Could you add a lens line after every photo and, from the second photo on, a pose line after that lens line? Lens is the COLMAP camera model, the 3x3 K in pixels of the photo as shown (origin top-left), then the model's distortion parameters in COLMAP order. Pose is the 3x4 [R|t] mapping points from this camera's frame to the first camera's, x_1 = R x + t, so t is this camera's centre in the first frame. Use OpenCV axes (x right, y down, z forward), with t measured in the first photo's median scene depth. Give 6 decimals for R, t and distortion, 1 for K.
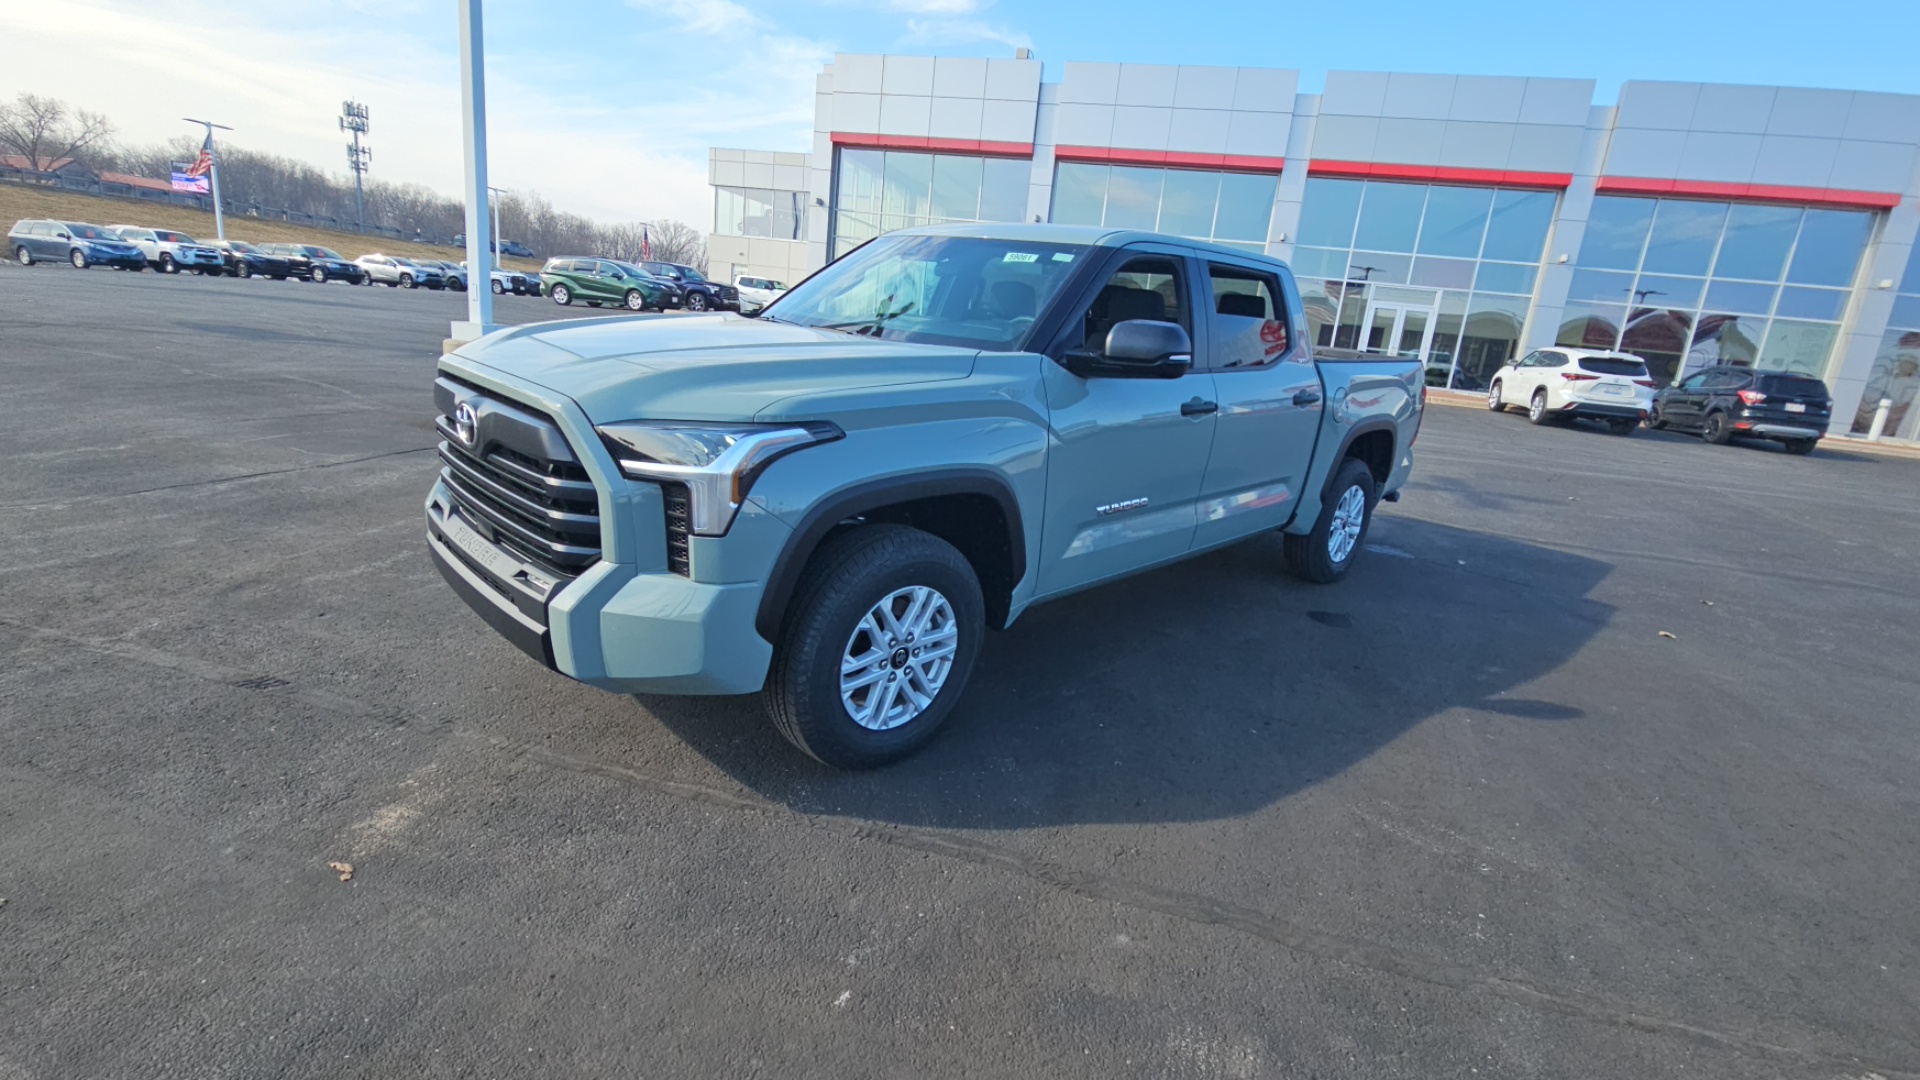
lens RADIAL K [[857.6, 0, 979.2], [0, 857.6, 546.5], [0, 0, 1]] dist [0.008469, -0.006001]
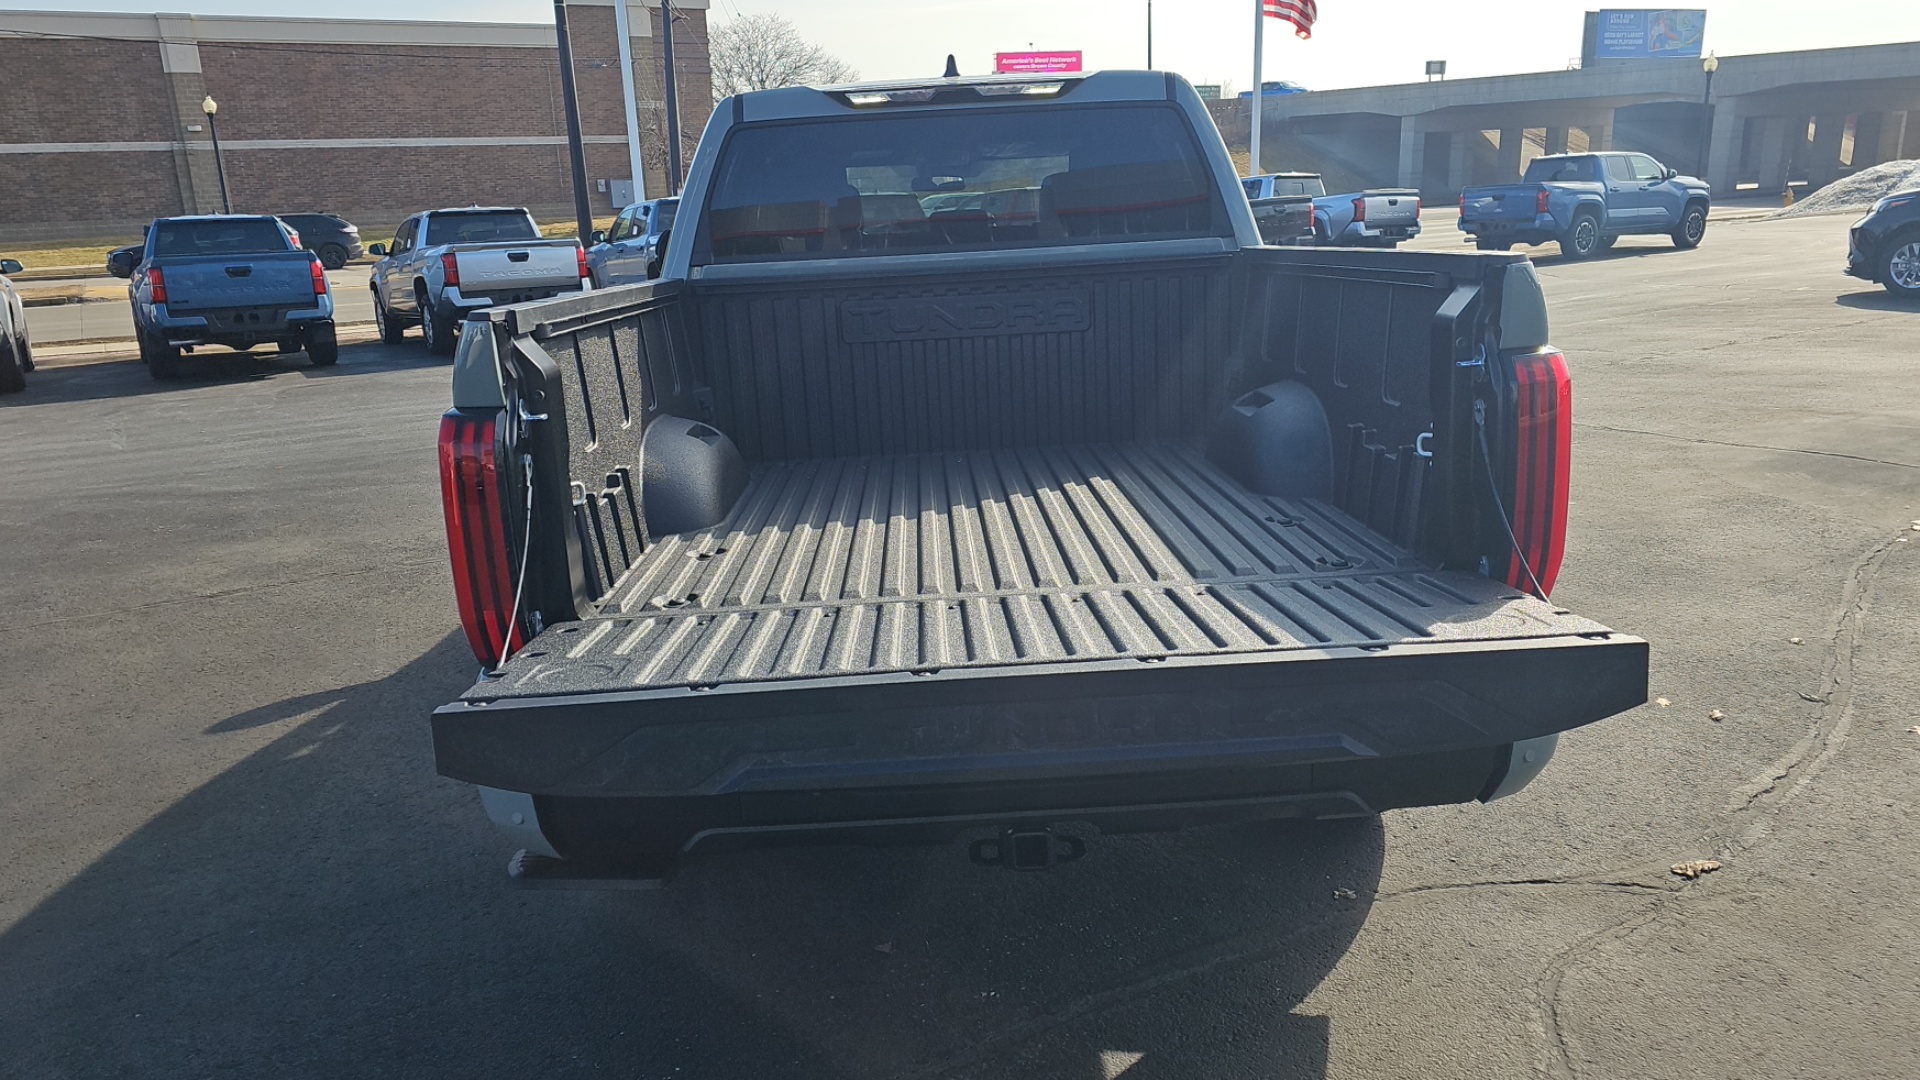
lens RADIAL K [[1381.2, 0, 947.9], [0, 1381.2, 548.9], [0, 0, 1]] dist [0.072184, -0.052663]
pose [[-0.710798, 0.111655, -0.694478, 0.821558], [-0.204959, 0.911600, 0.356338, -0.381081], [0.672873, 0.395624, -0.625079, 1.614818]]
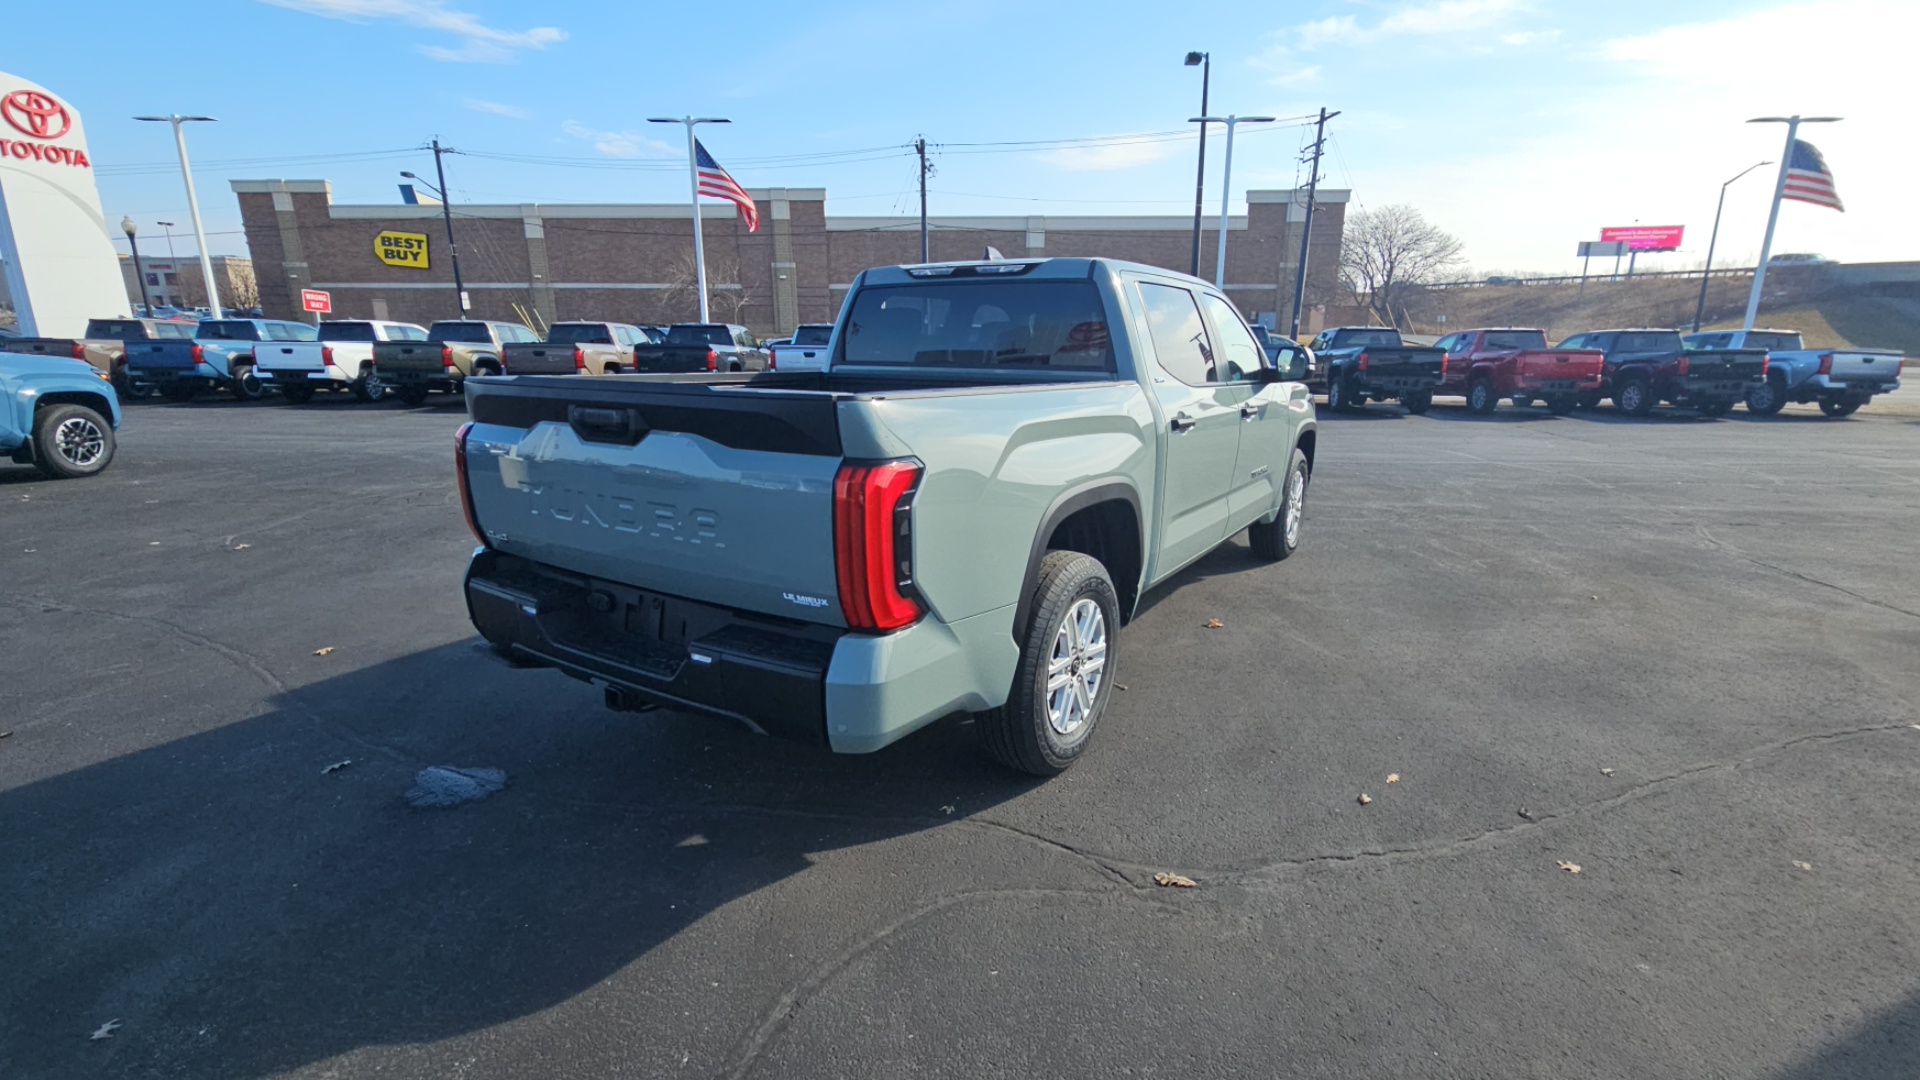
lens RADIAL K [[857.6, 0, 979.2], [0, 857.6, 546.5], [0, 0, 1]] dist [0.008469, -0.006001]
pose [[-0.974719, -0.047957, -0.218226, 0.394649], [-0.147063, 0.873004, 0.465013, -0.482490], [0.168212, 0.485350, -0.857986, 1.819402]]
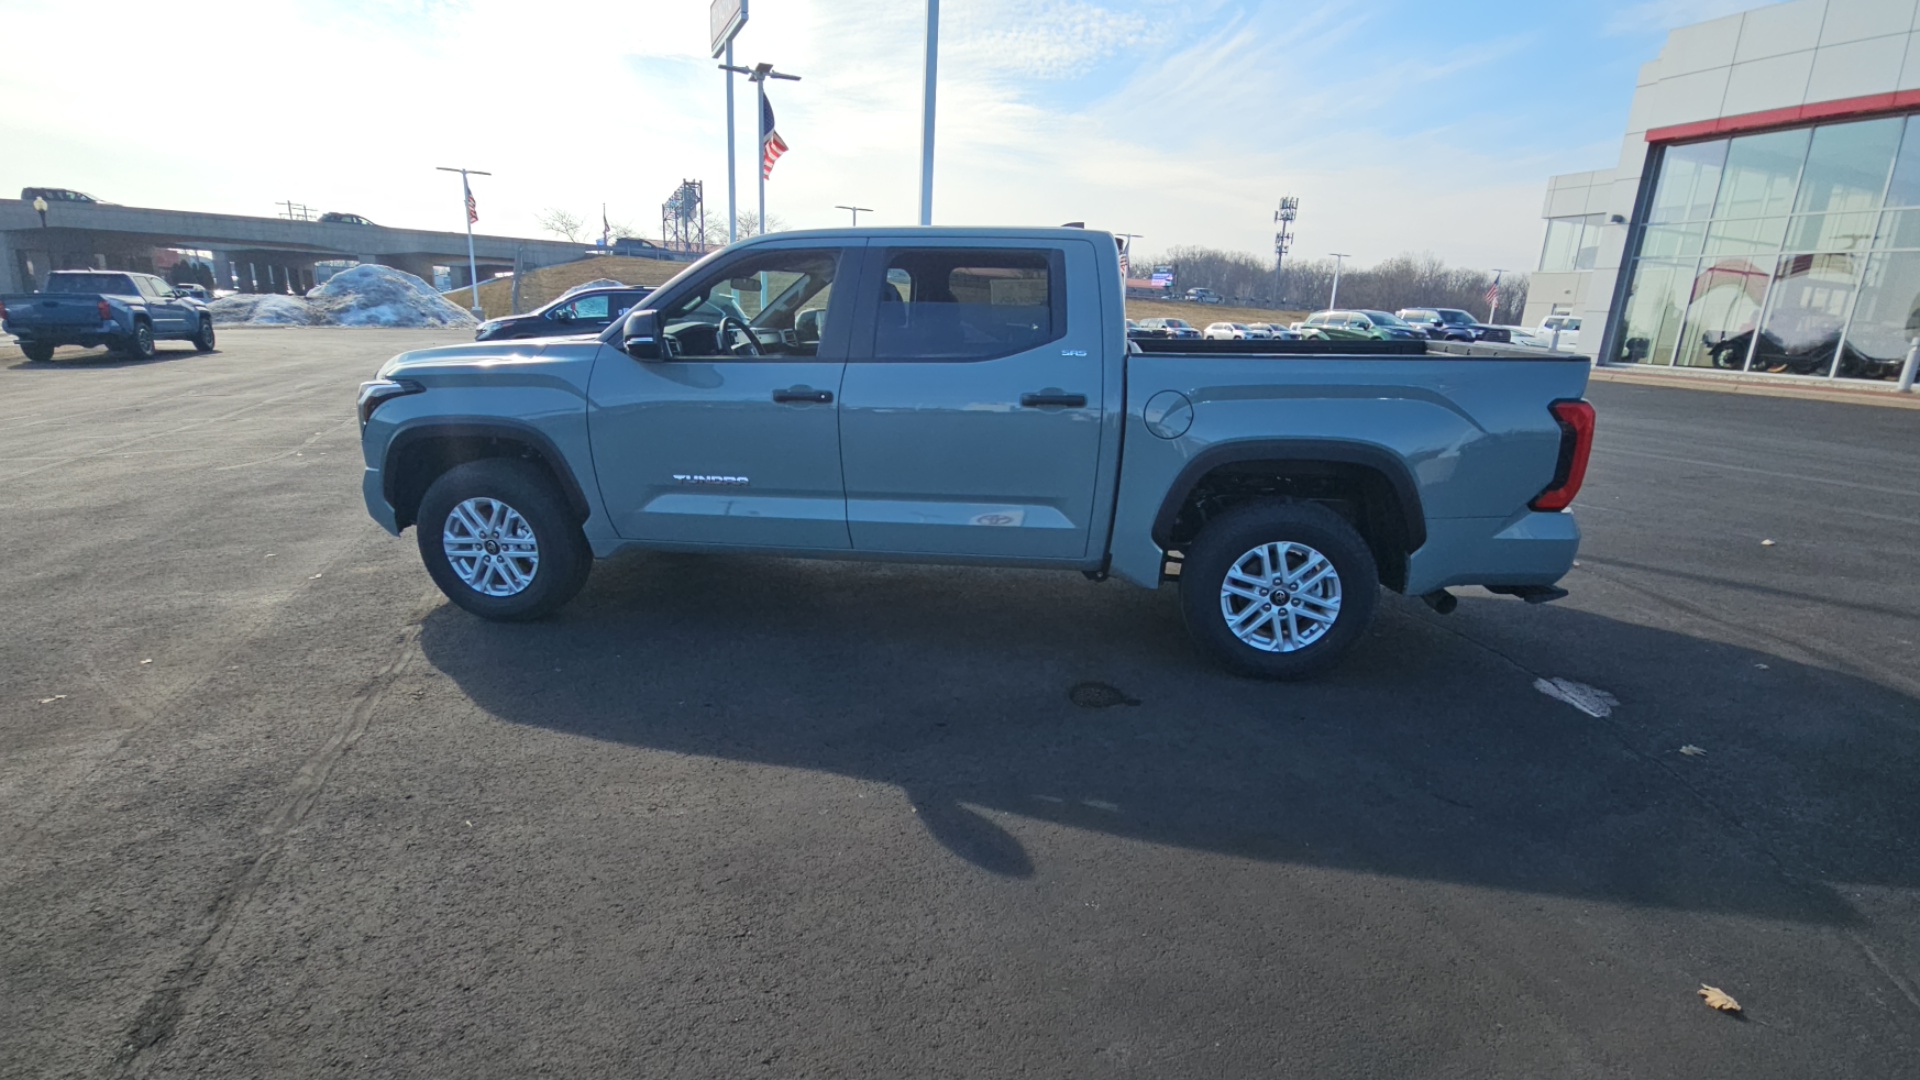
lens RADIAL K [[852.0, 0, 979.6], [0, 852.0, 550.6], [0, 0, 1]] dist [0.002410, -0.003830]
pose [[0.581082, 0.146227, -0.800601, 0.890718], [-0.191424, 0.980685, 0.040181, -0.047846], [0.791012, 0.129906, 0.597849, 0.440921]]
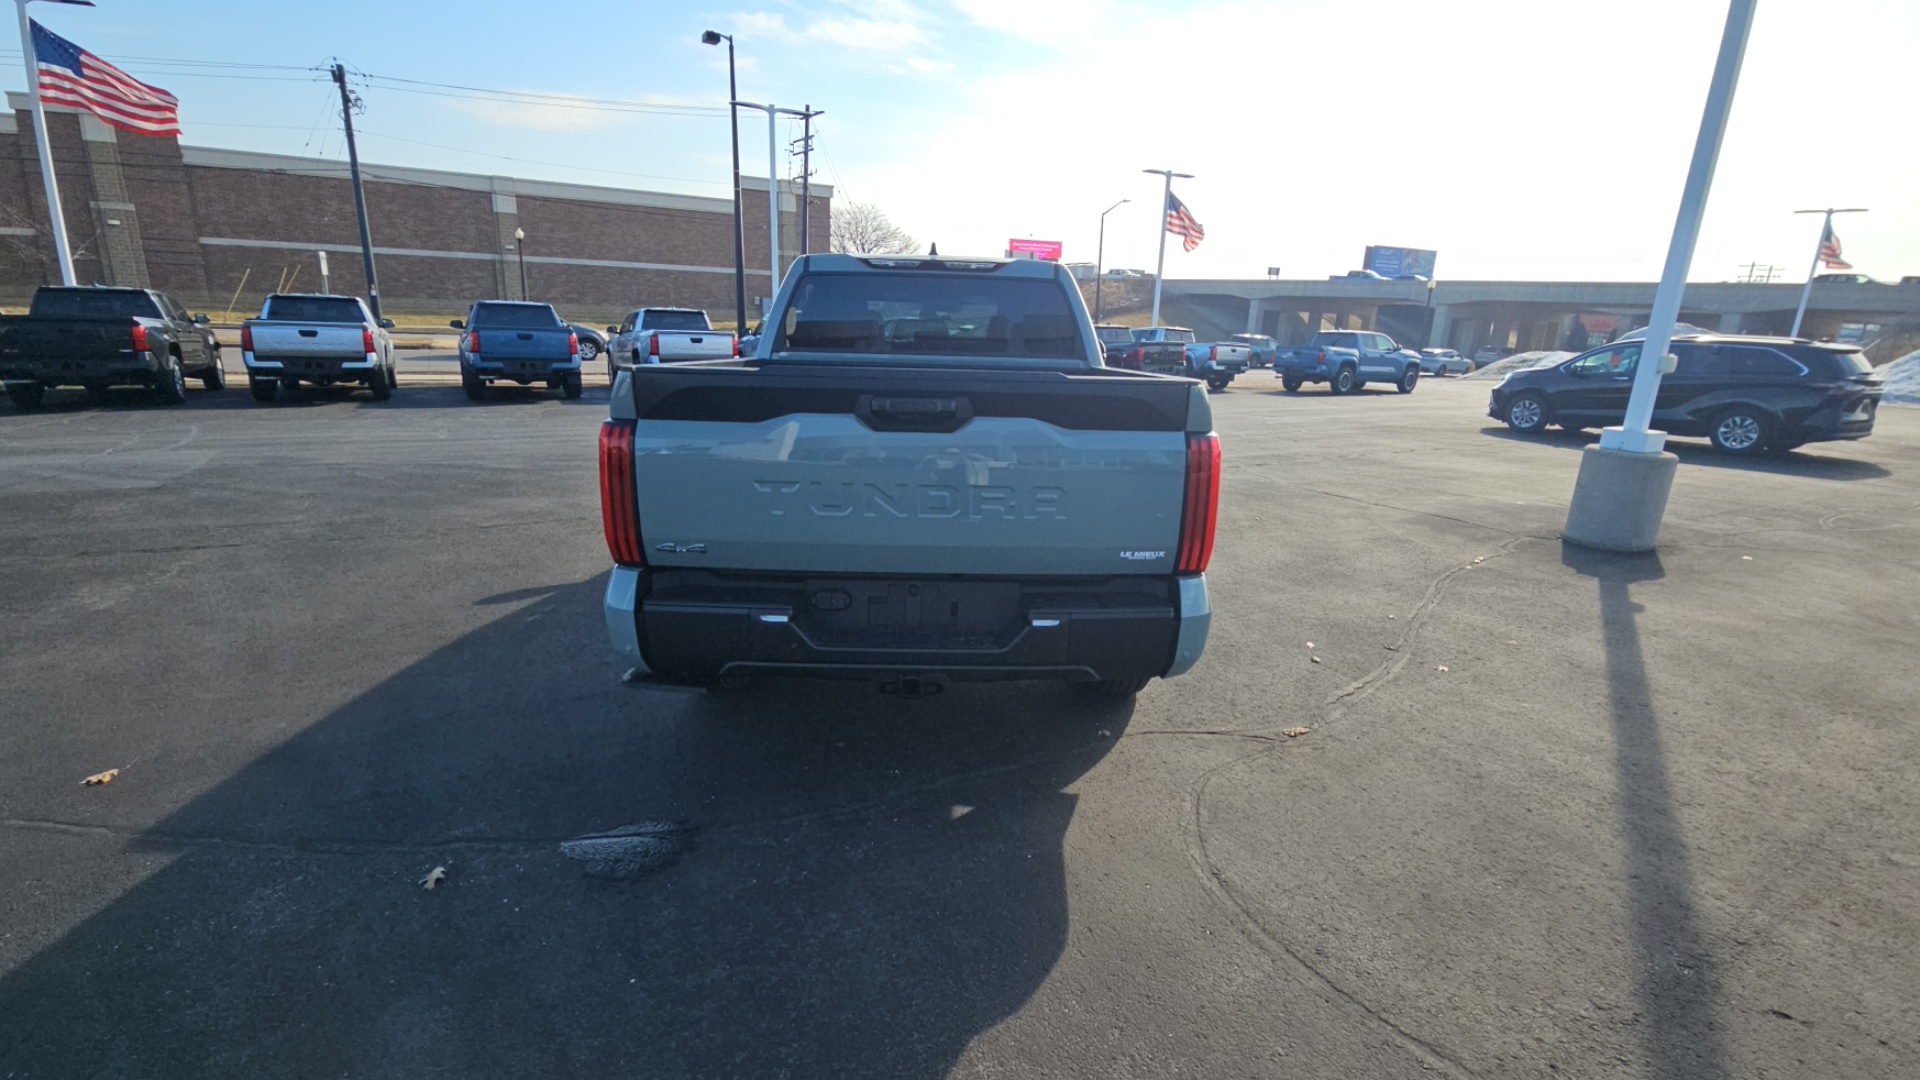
lens RADIAL K [[860.6, 0, 979.0], [0, 860.6, 546.0], [0, 0, 1]] dist [0.008398, -0.007852]
pose [[-0.700218, 0.061436, -0.711281, 0.828460], [-0.280989, 0.892164, 0.353679, -0.402297], [0.656308, 0.447514, -0.607446, 1.689691]]
